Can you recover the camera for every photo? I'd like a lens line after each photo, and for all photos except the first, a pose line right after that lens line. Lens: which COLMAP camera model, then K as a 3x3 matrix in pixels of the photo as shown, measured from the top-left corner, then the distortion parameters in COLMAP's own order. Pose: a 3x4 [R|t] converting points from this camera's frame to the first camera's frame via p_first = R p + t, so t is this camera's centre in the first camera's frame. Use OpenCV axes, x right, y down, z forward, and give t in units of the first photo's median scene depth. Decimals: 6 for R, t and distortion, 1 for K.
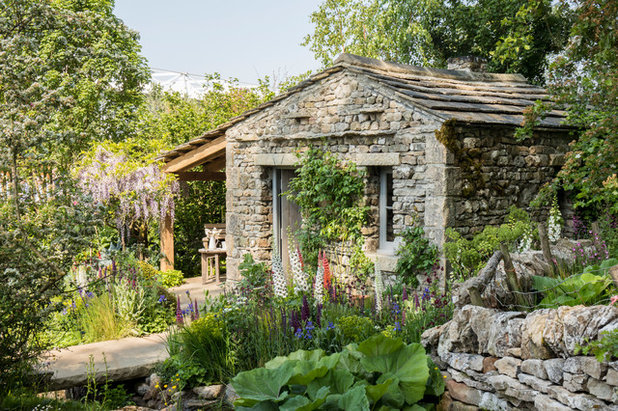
lens RADIAL K [[791.2, 0, 309.0], [0, 791.2, 205.5], [0, 0, 1]] dist [0.009922, 0.010411]
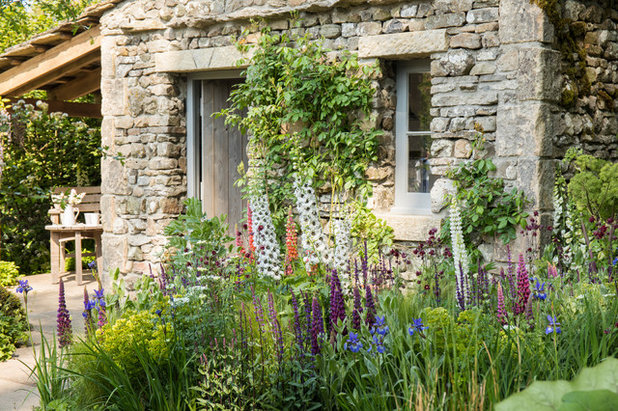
lens RADIAL K [[1030.1, 0, 309.0], [0, 1030.1, 205.5], [0, 0, 1]] dist [0.054049, 0.145526]
pose [[0.987167, -0.001078, 0.159687, -0.093481], [0.001128, 0.999999, -0.000221, 0.055527], [-0.159686, 0.000398, 0.987168, 0.275808]]
